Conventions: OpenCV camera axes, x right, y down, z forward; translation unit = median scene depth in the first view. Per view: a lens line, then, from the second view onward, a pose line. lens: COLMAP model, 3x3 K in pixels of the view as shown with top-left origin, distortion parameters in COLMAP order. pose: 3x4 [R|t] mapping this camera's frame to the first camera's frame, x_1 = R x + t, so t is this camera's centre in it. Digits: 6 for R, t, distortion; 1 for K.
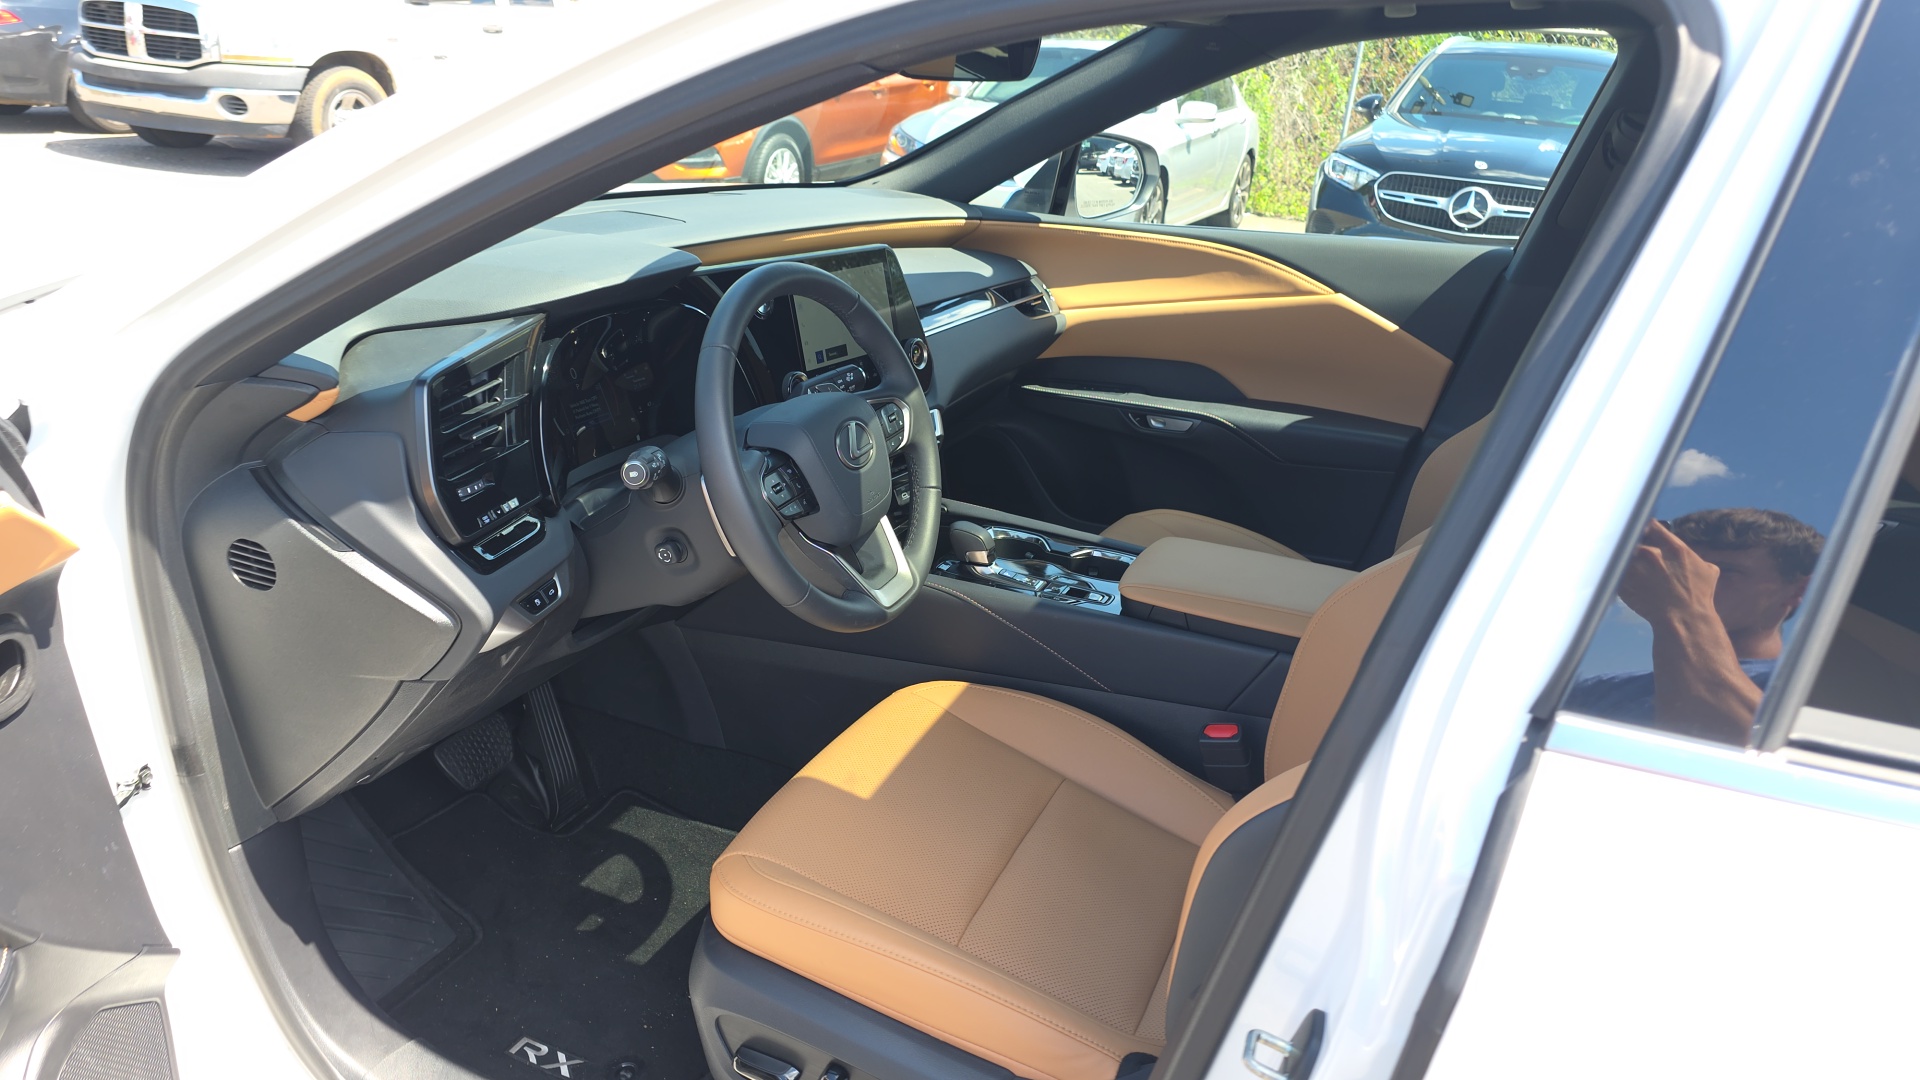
lens RADIAL K [[1272.0, 0, 939.5], [0, 1272.0, 540.7], [0, 0, 1]] dist [0.062615, -0.057657]
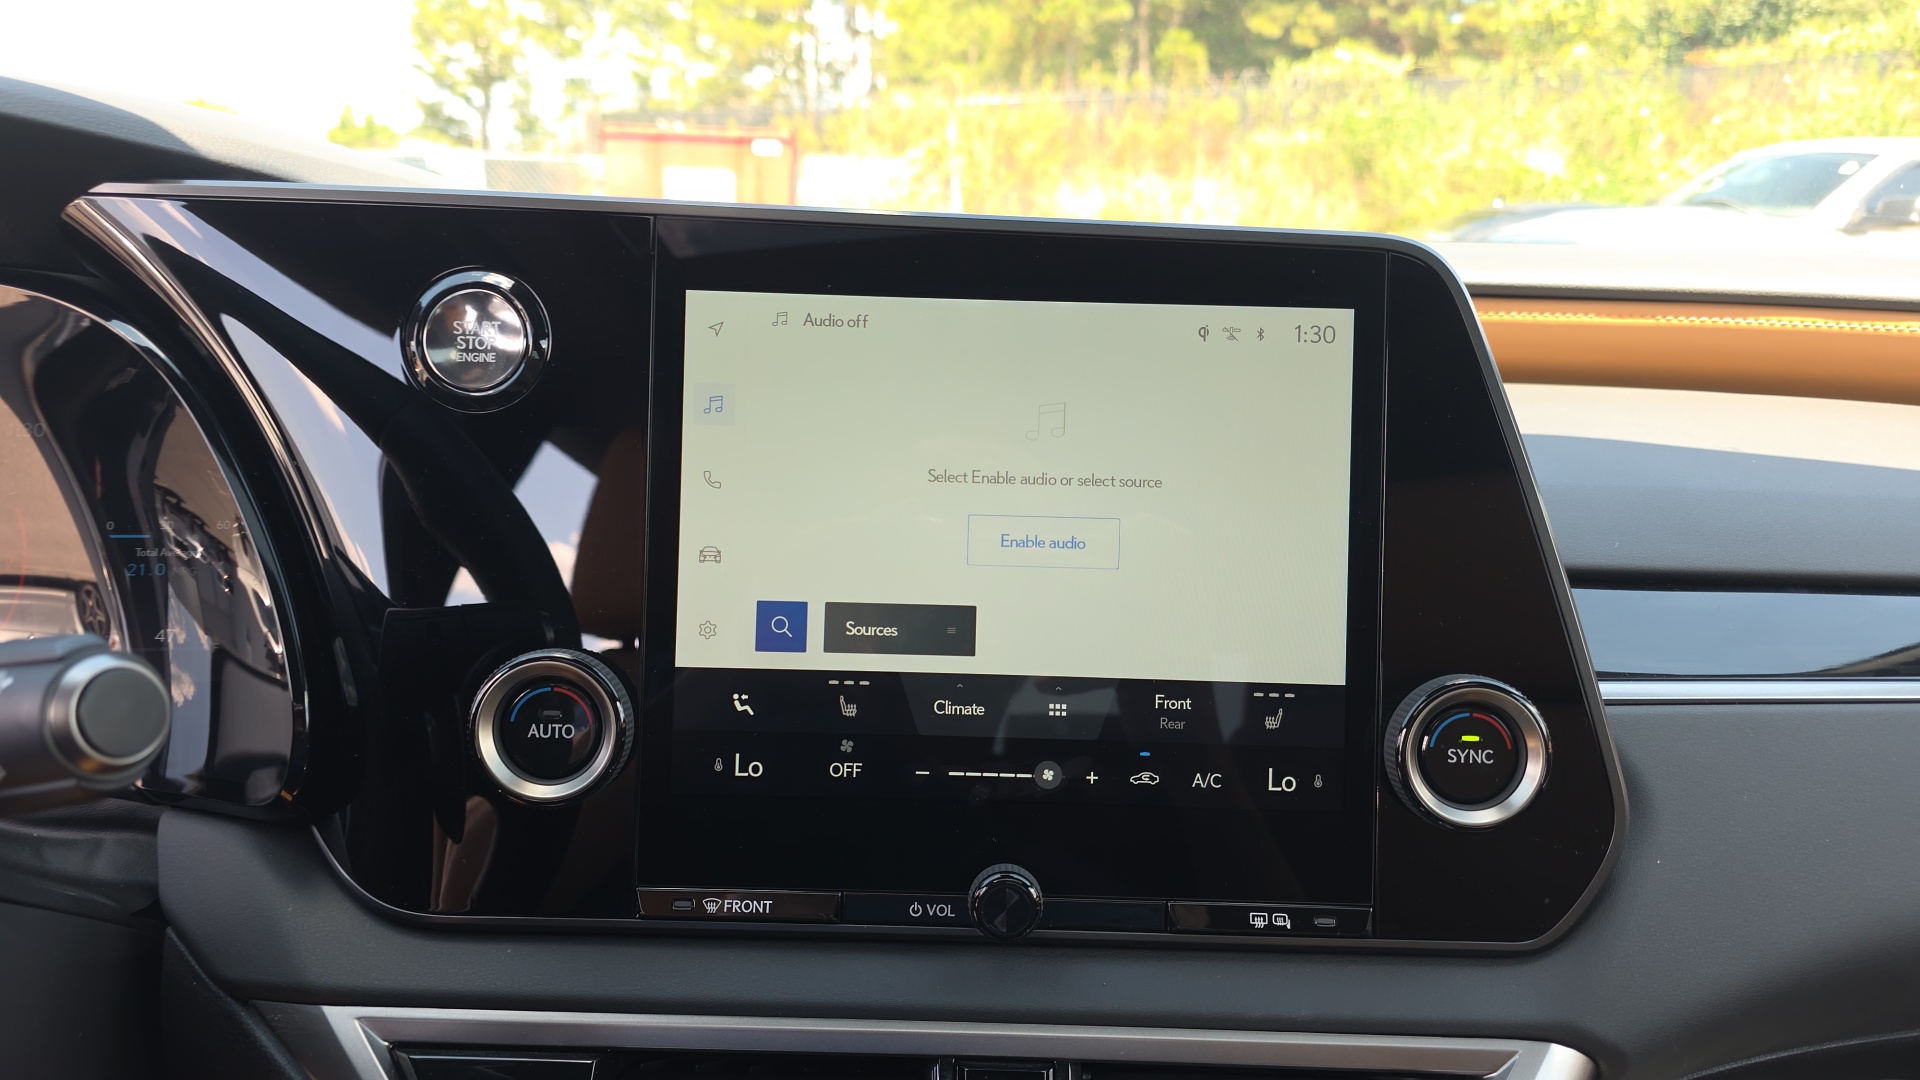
lens RADIAL K [[1272.0, 0, 939.5], [0, 1272.0, 540.7], [0, 0, 1]] dist [0.062615, -0.057657]
pose [[0.538822, 0.138888, -0.830892, 0.027670], [-0.308451, 0.950349, -0.041170, -0.038069], [0.783919, 0.278473, 0.554909, 0.213459]]
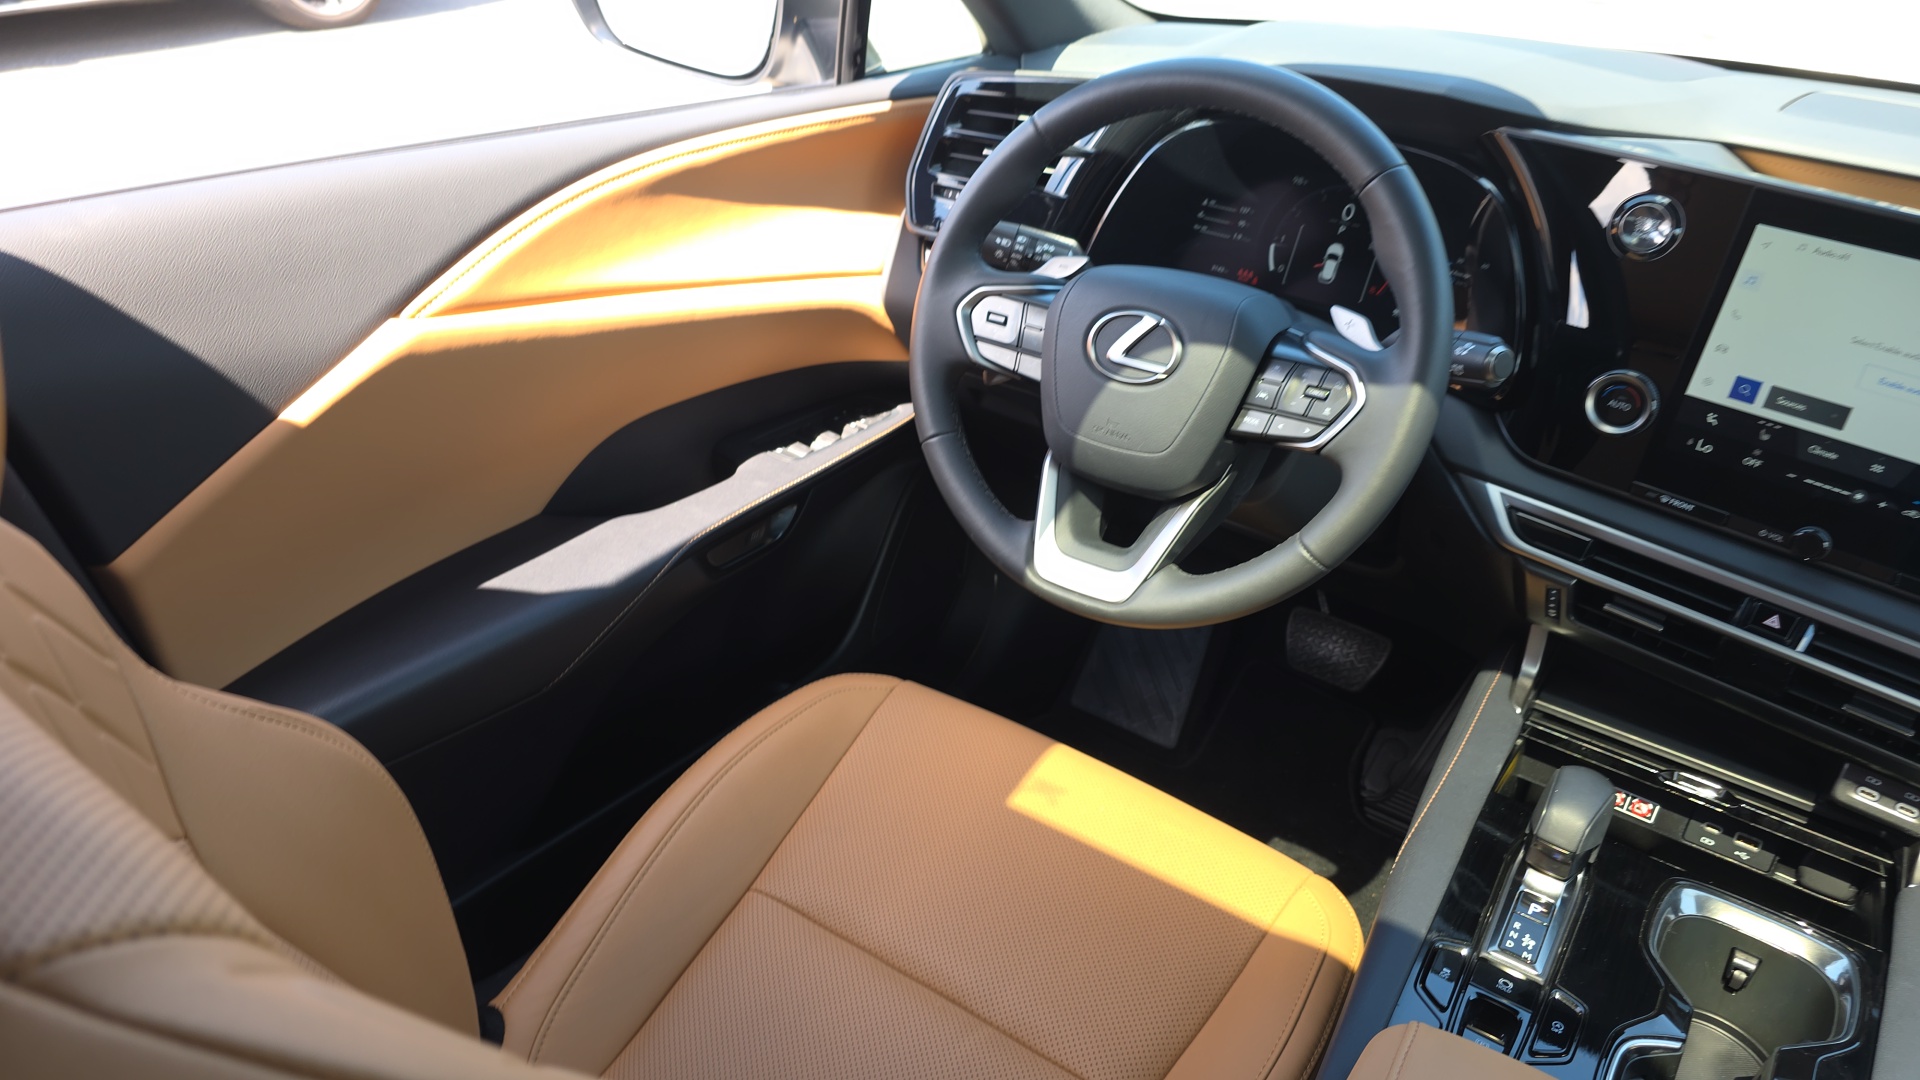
lens RADIAL K [[1298.9, 0, 947.5], [0, 1298.9, 527.9], [0, 0, 1]] dist [0.056666, -0.062045]
pose [[-0.174216, 0.435393, -0.883222, 0.107118], [-0.421375, 0.777706, 0.466494, -0.050831], [0.889995, 0.453439, 0.047975, 0.172659]]
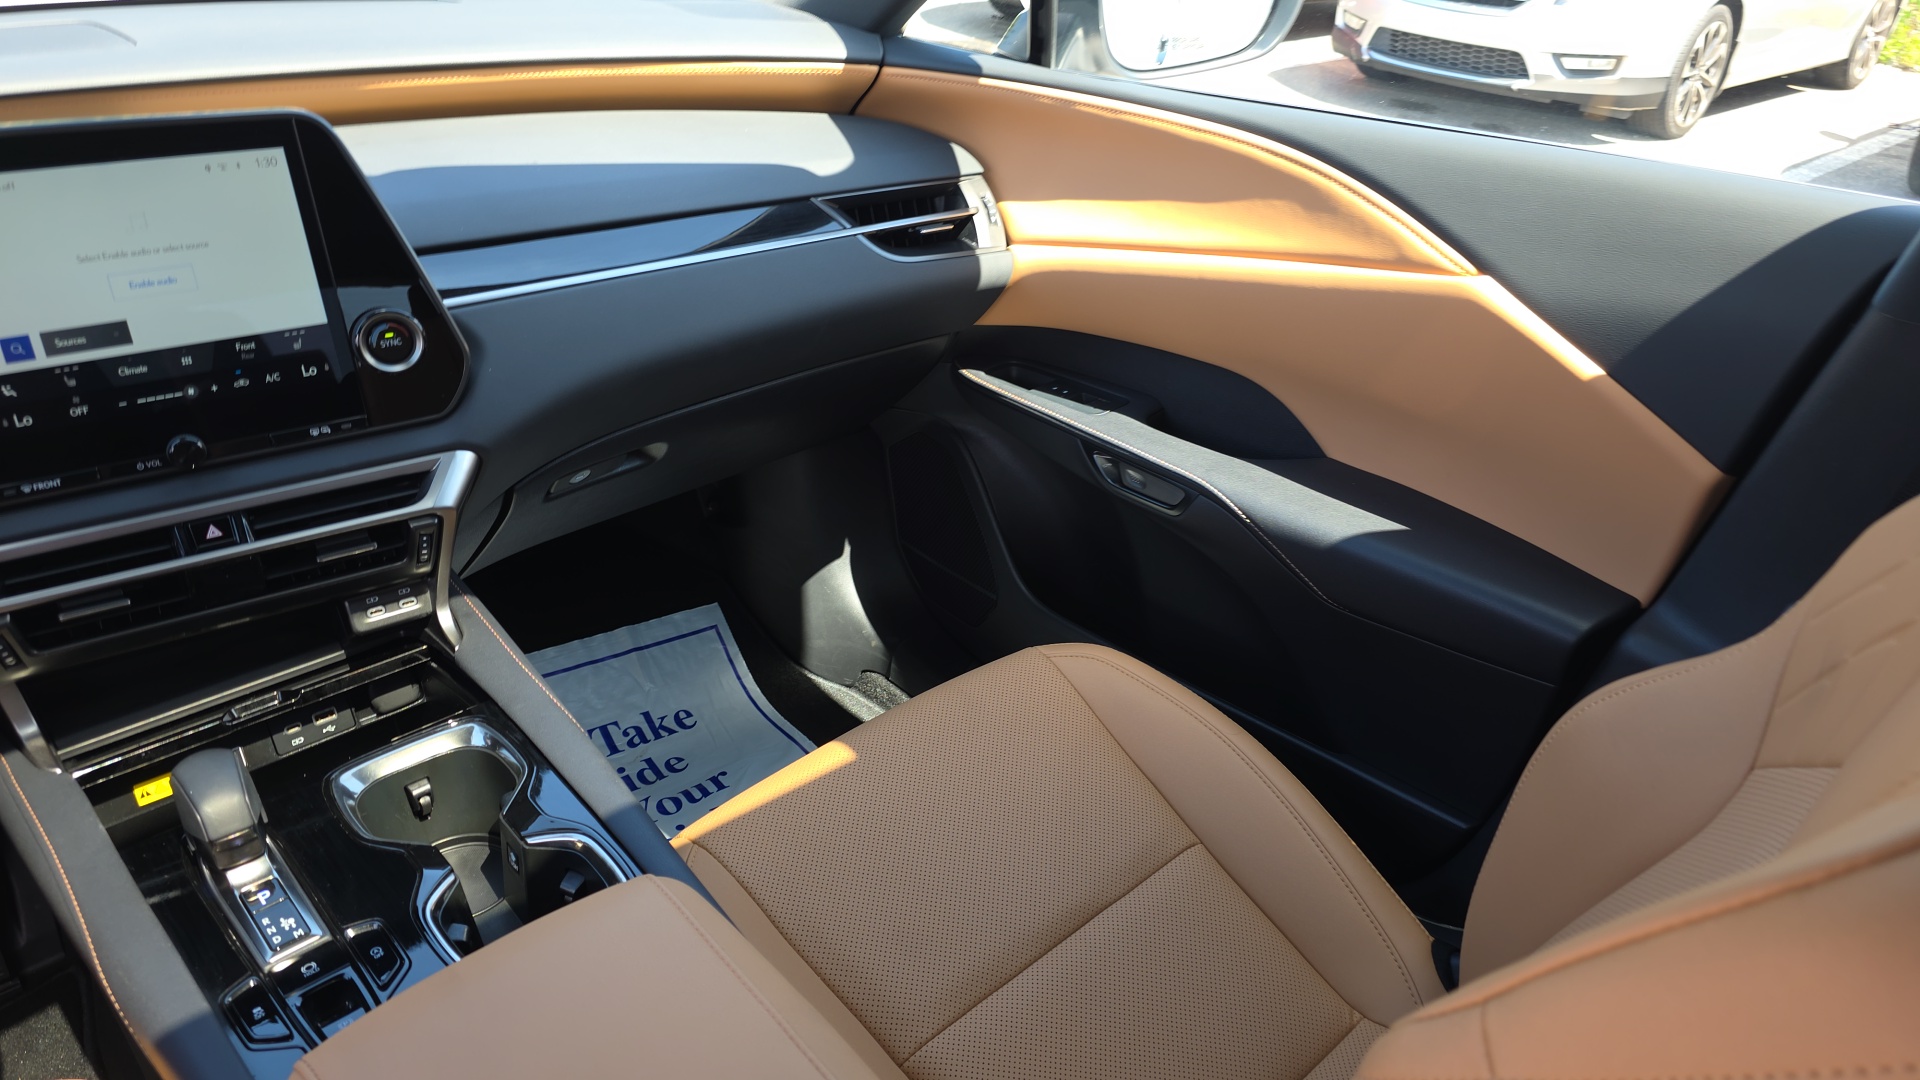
lens RADIAL K [[1301.0, 0, 989.5], [0, 1301.0, 534.0], [0, 0, 1]] dist [0.064145, -0.064865]
pose [[0.931081, 0.160678, -0.327523, 0.098497], [-0.124229, 0.983771, 0.129466, -0.044342], [0.343010, -0.079855, 0.935931, 0.159133]]
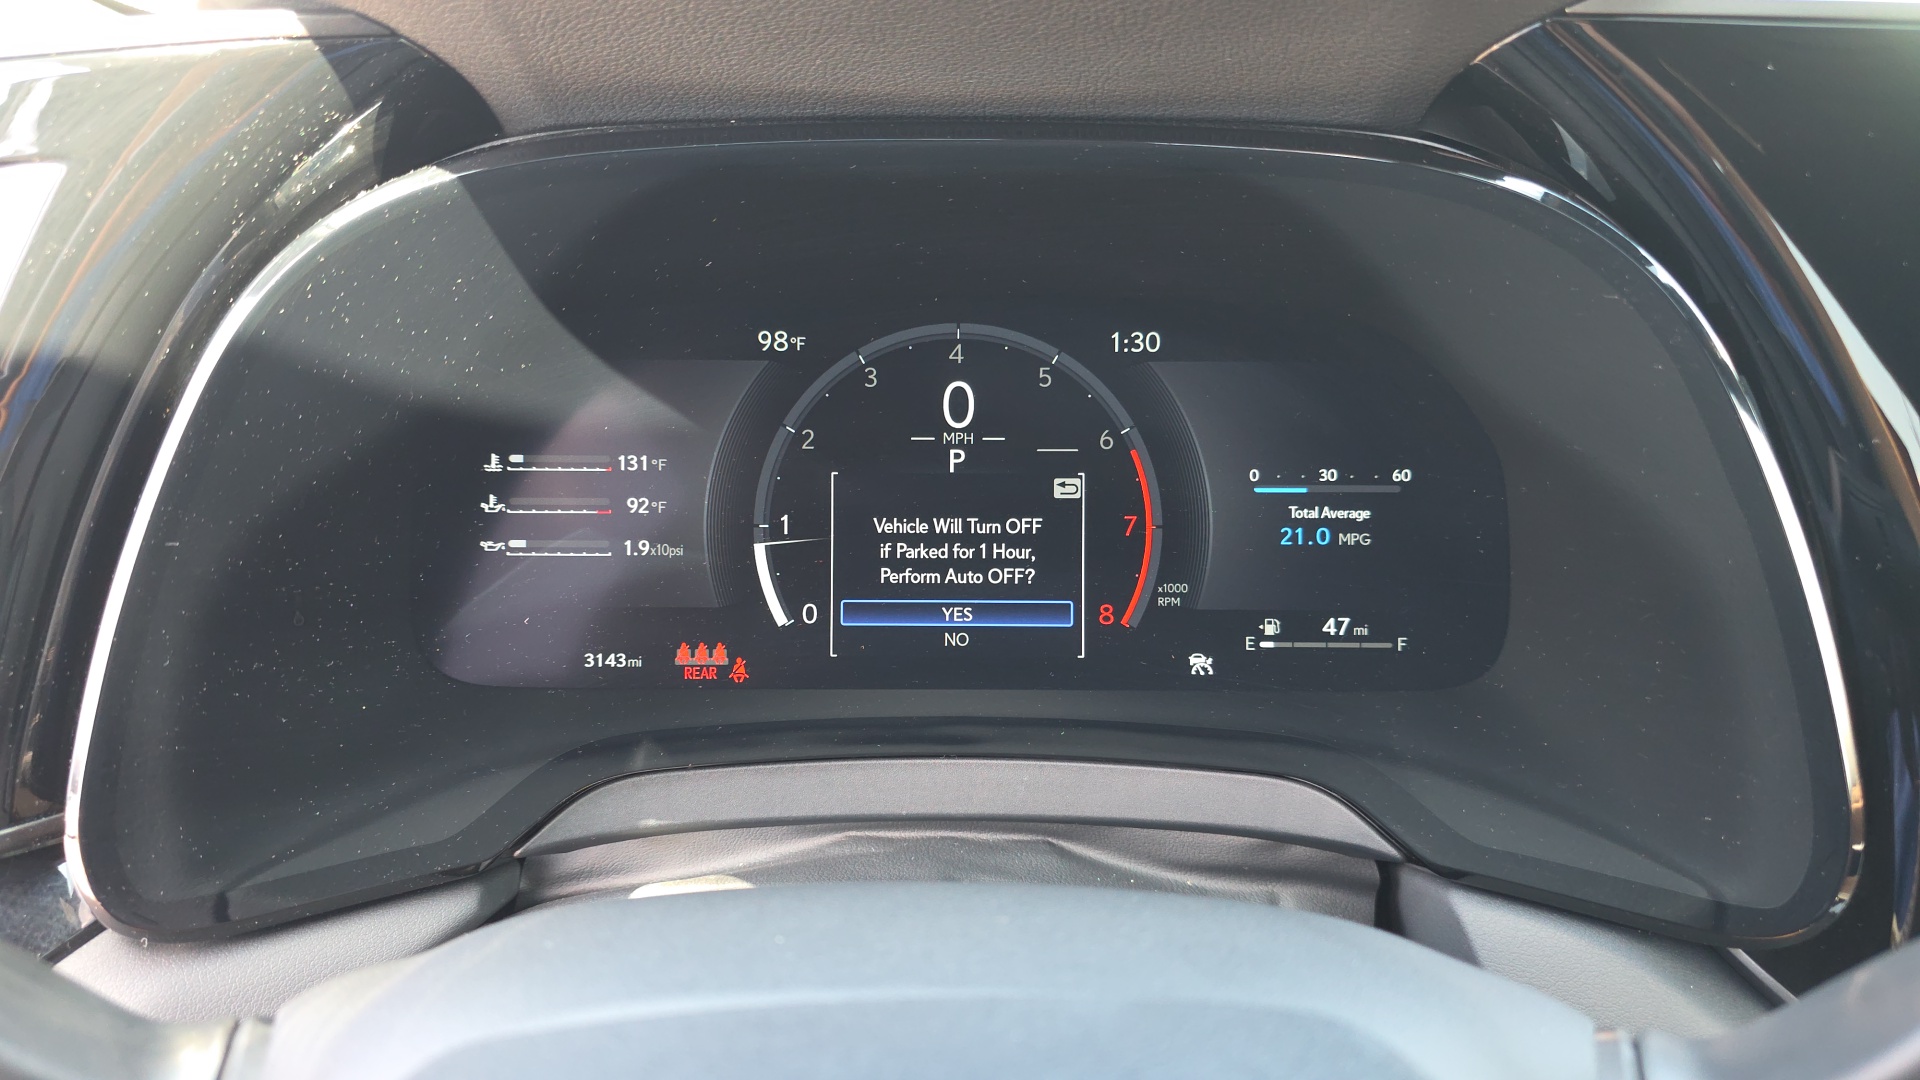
lens RADIAL K [[1336.4, 0, 960.0], [0, 1336.4, 540.0], [0, 0, 1]] dist [0.041578, -0.067605]
pose [[0.424959, 0.271640, -0.863494, -0.011746], [-0.320557, 0.937257, 0.137086, -0.029210], [0.846553, 0.218543, 0.485372, 0.181869]]
